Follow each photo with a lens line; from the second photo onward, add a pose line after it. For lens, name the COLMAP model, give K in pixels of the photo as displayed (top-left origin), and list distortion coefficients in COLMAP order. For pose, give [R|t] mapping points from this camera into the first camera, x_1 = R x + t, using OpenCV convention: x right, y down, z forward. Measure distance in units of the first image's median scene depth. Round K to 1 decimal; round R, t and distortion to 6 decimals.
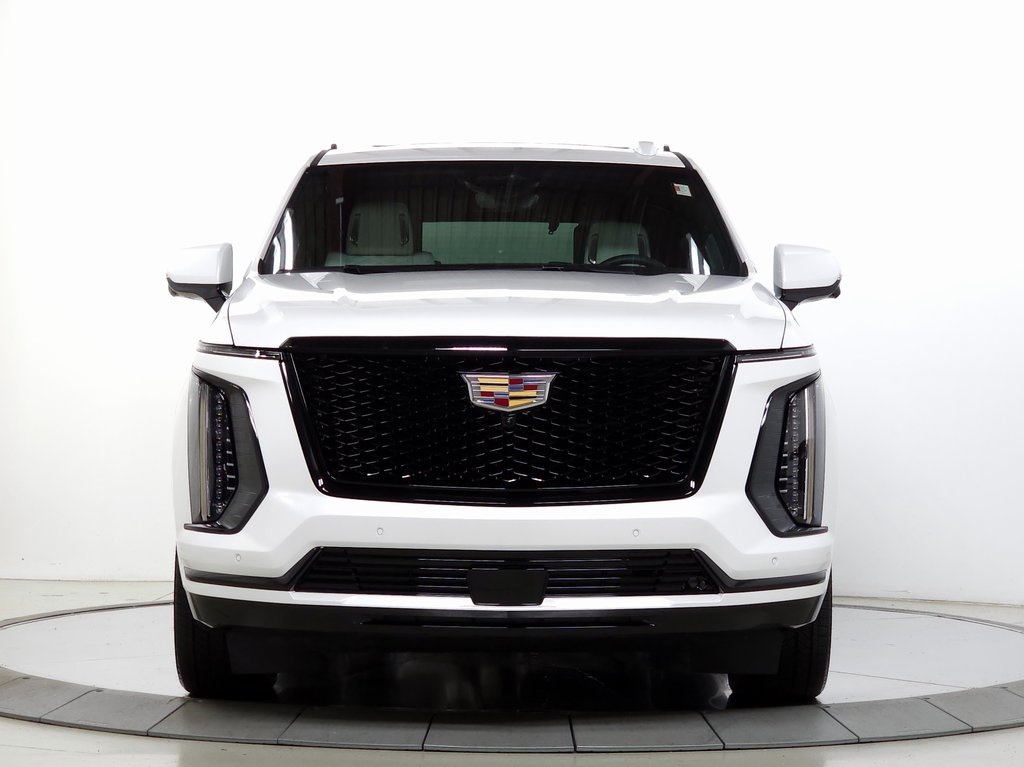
lens RADIAL K [[3395.5, 0, 510.7], [0, 3395.5, 378.8], [0, 0, 1]] dist [-0.576943, 0.000000]
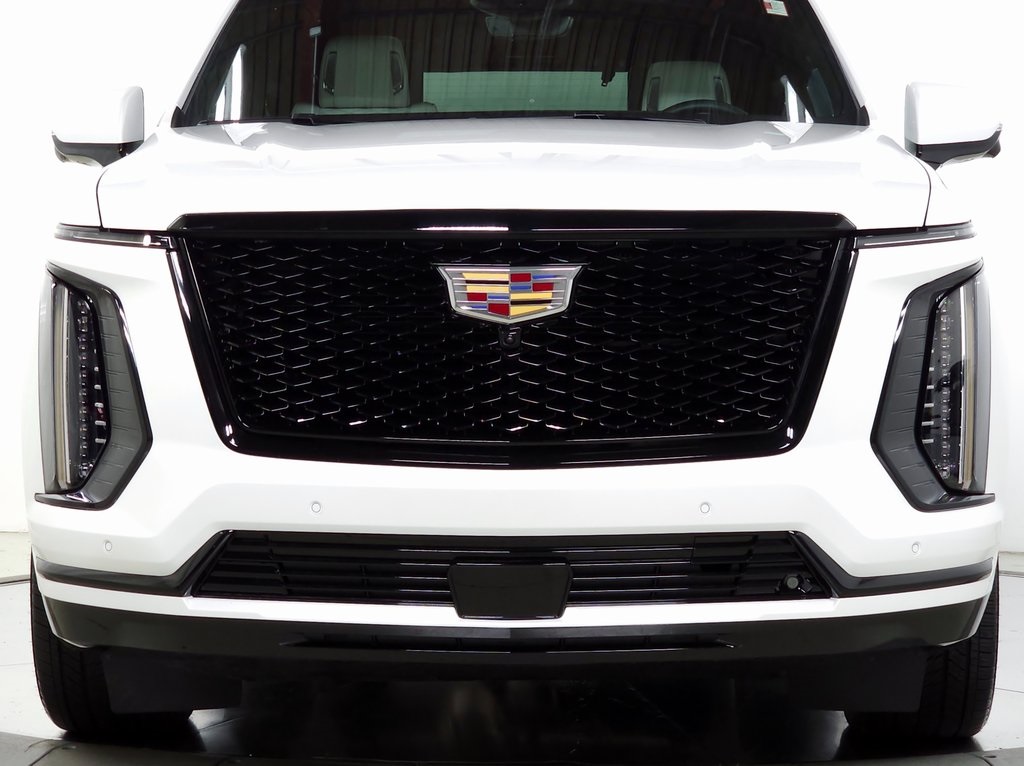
lens RADIAL K [[3395.5, 0, 514.4], [0, 3395.5, 382.7], [0, 0, 1]] dist [-0.576943, 0.000000]
pose [[0.999558, -0.005437, -0.029242, 0.018937], [0.006367, 0.999473, 0.031821, 0.000177], [0.029053, -0.031993, 0.999066, 0.337916]]
